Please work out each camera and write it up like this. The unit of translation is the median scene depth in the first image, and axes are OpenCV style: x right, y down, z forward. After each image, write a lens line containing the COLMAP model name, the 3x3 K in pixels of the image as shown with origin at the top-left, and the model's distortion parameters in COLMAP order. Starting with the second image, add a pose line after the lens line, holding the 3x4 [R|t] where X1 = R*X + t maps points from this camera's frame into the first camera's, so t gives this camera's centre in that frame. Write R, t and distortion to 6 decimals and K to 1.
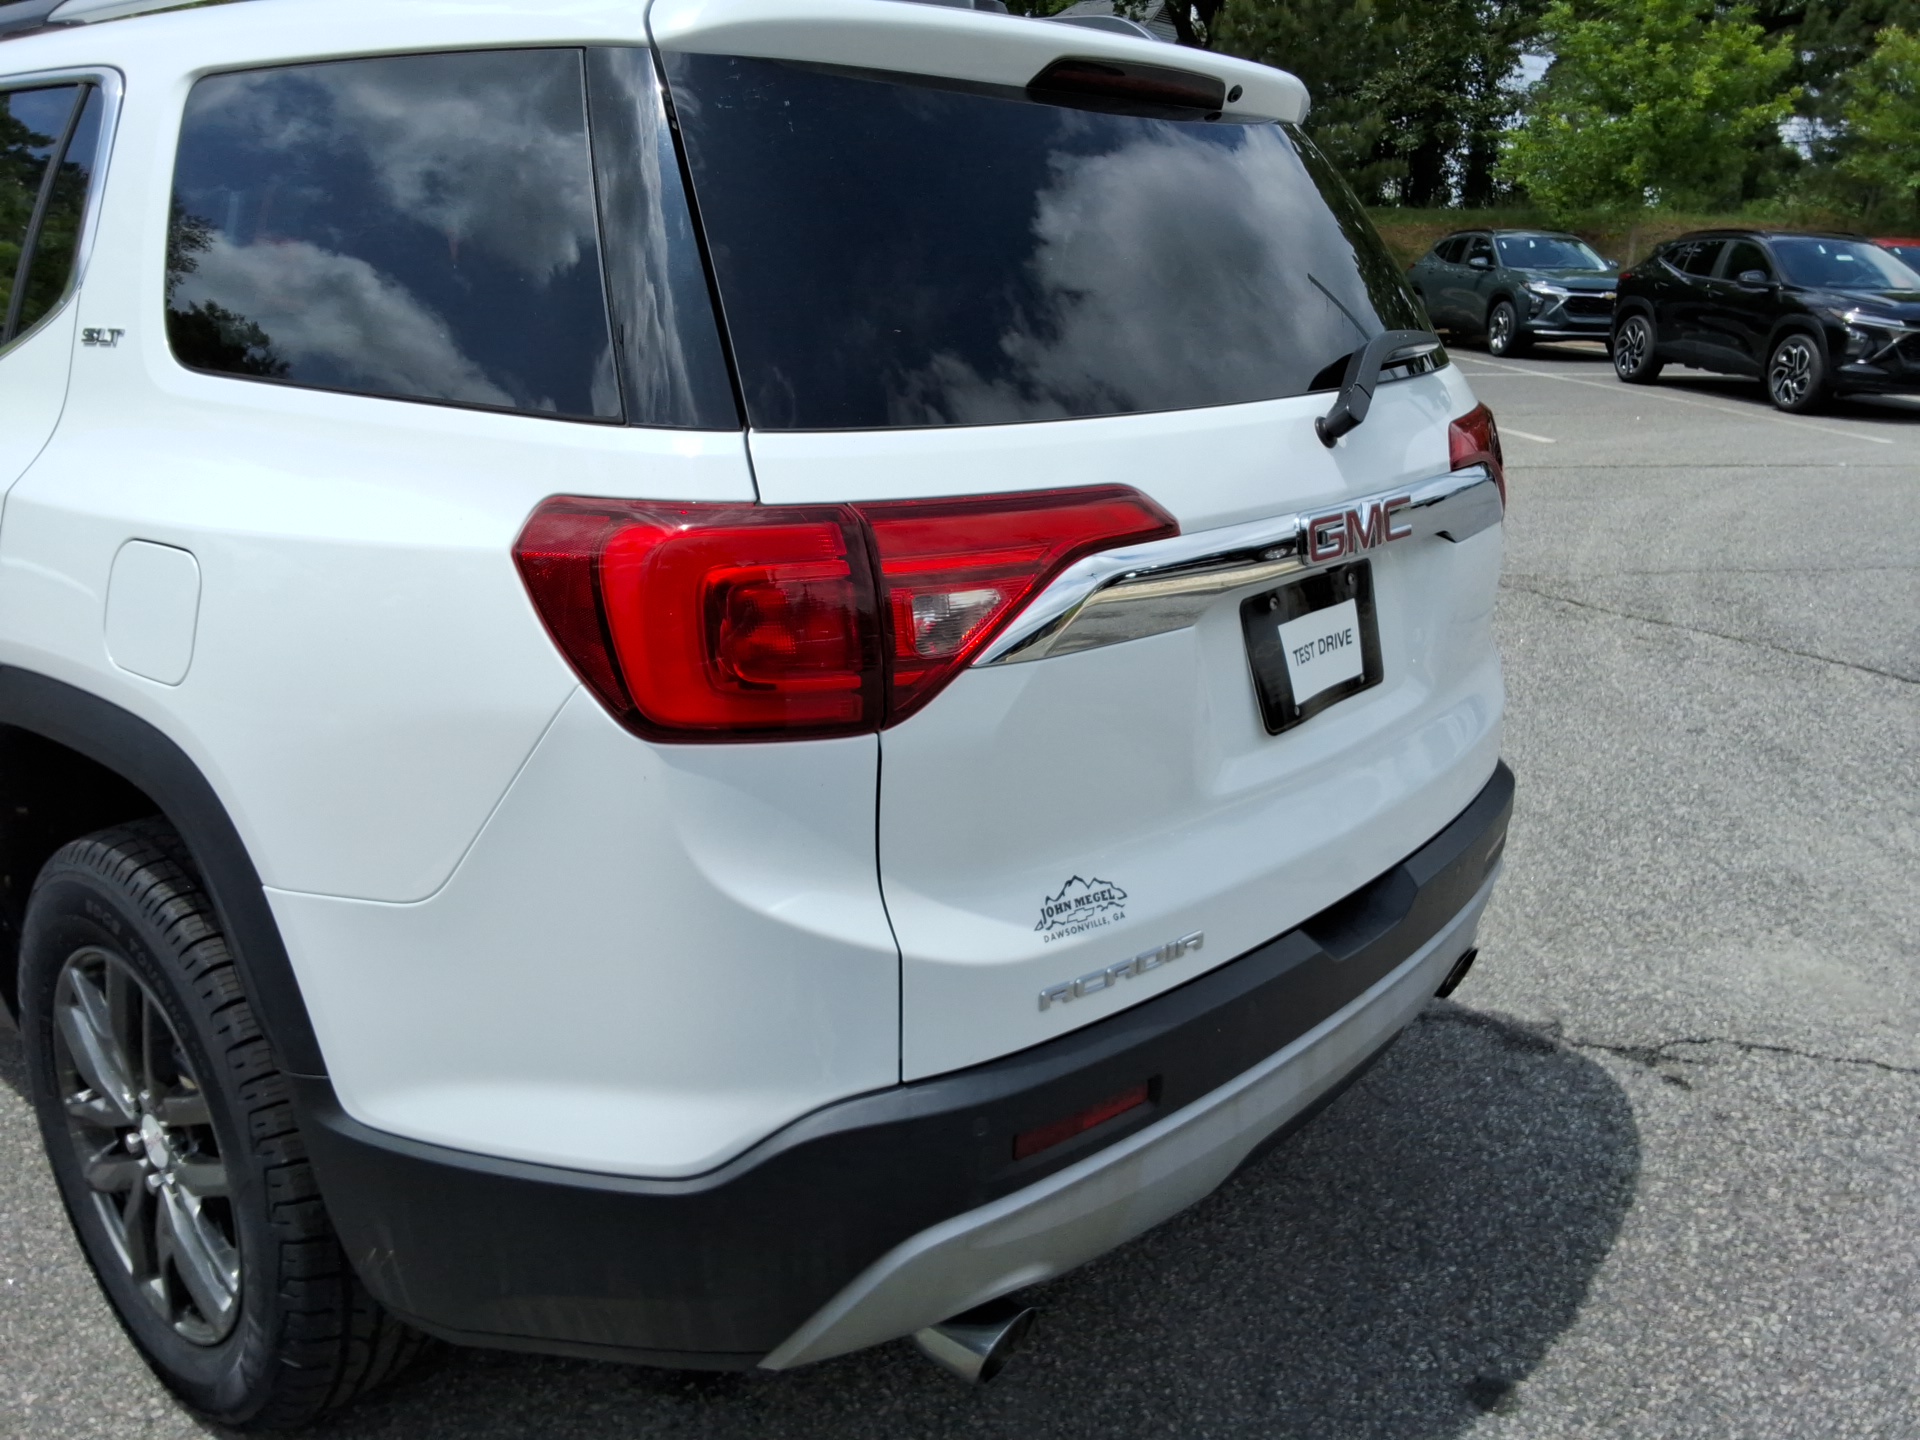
lens RADIAL K [[1552.8, 0, 984.2], [0, 1552.8, 706.9], [0, 0, 1]] dist [0.121502, -0.212580]
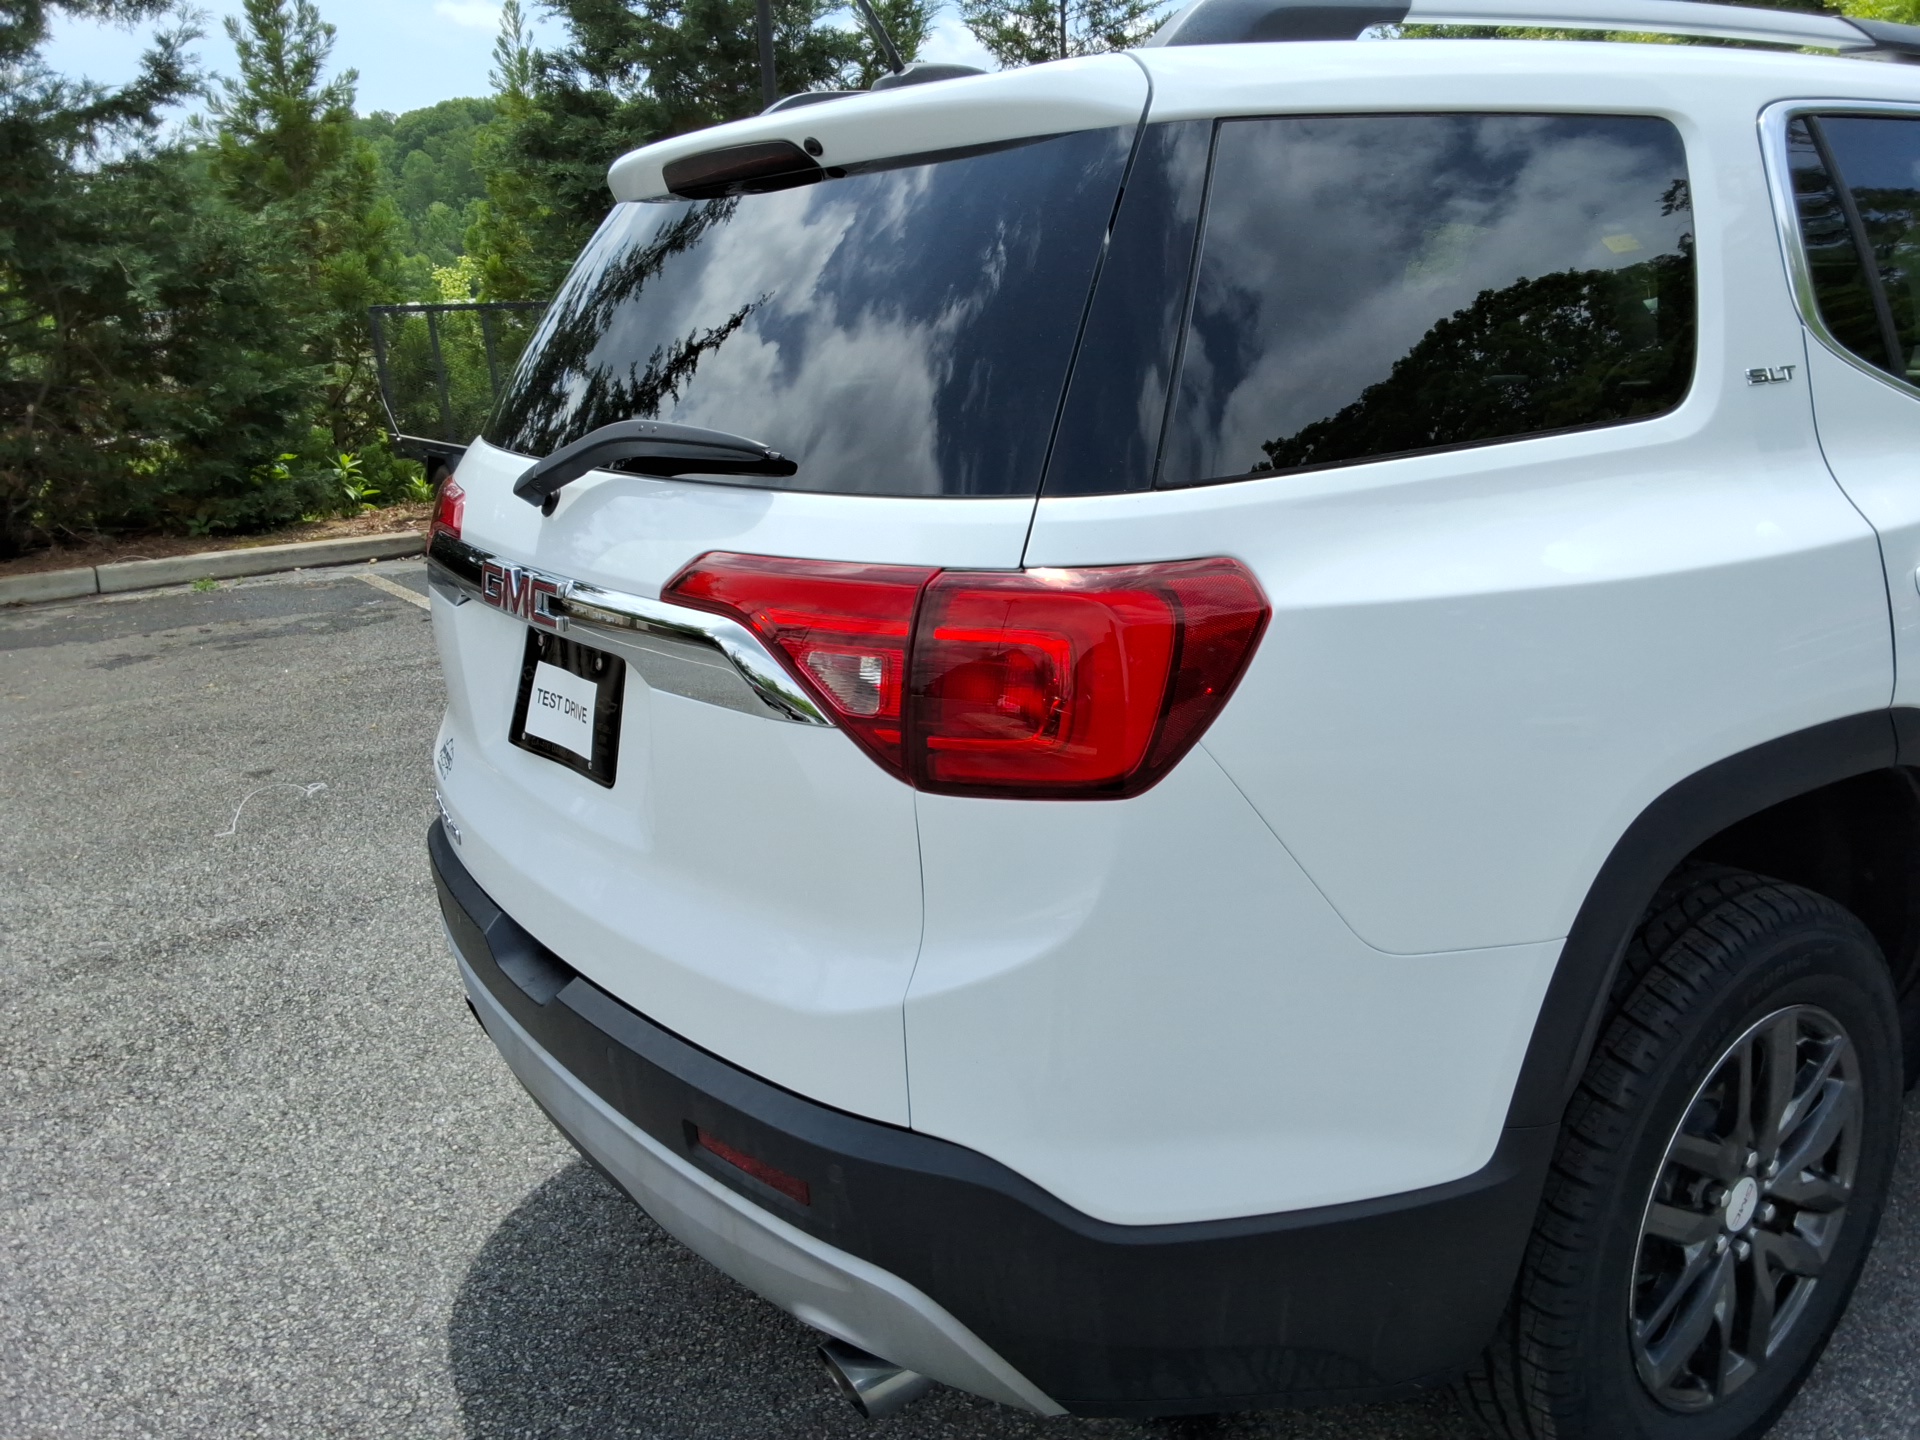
lens RADIAL K [[1558.2, 0, 985.5], [0, 1558.2, 698.7], [0, 0, 1]] dist [0.113661, -0.185611]
pose [[-0.262373, 0.244808, -0.933397, 0.728635], [-0.229903, 0.923572, 0.306855, -0.281138], [0.937179, 0.295101, -0.186039, 0.947260]]
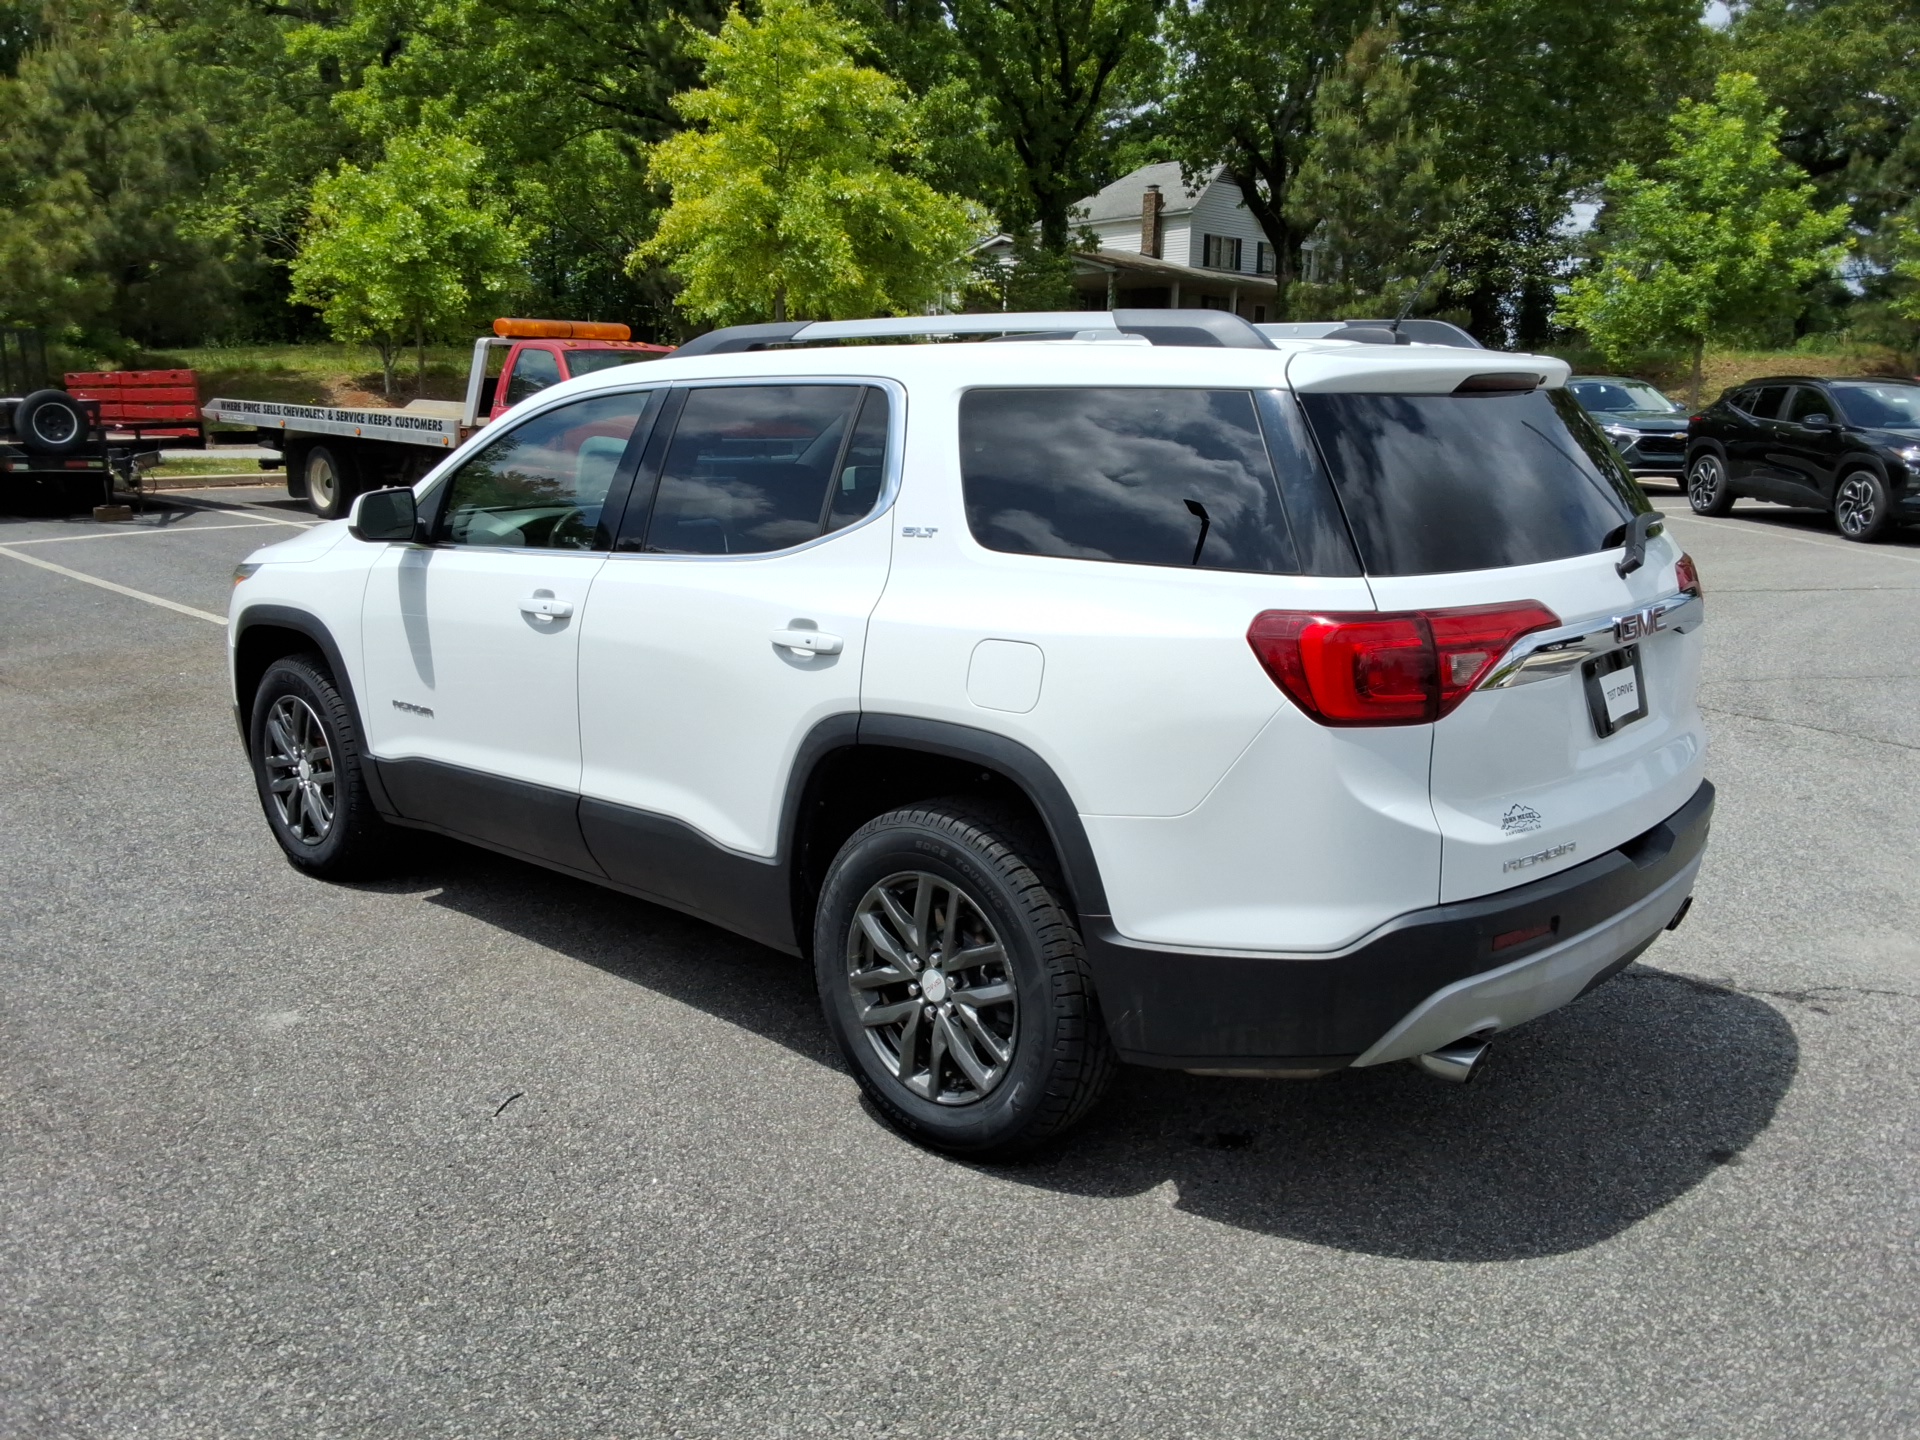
lens RADIAL K [[1558.2, 0, 985.5], [0, 1558.2, 698.7], [0, 0, 1]] dist [0.113661, -0.185611]
pose [[0.999375, -0.009510, -0.034052, -0.292405], [0.006440, 0.995998, -0.089138, 0.082456], [0.034763, 0.088863, 0.995437, -0.533249]]
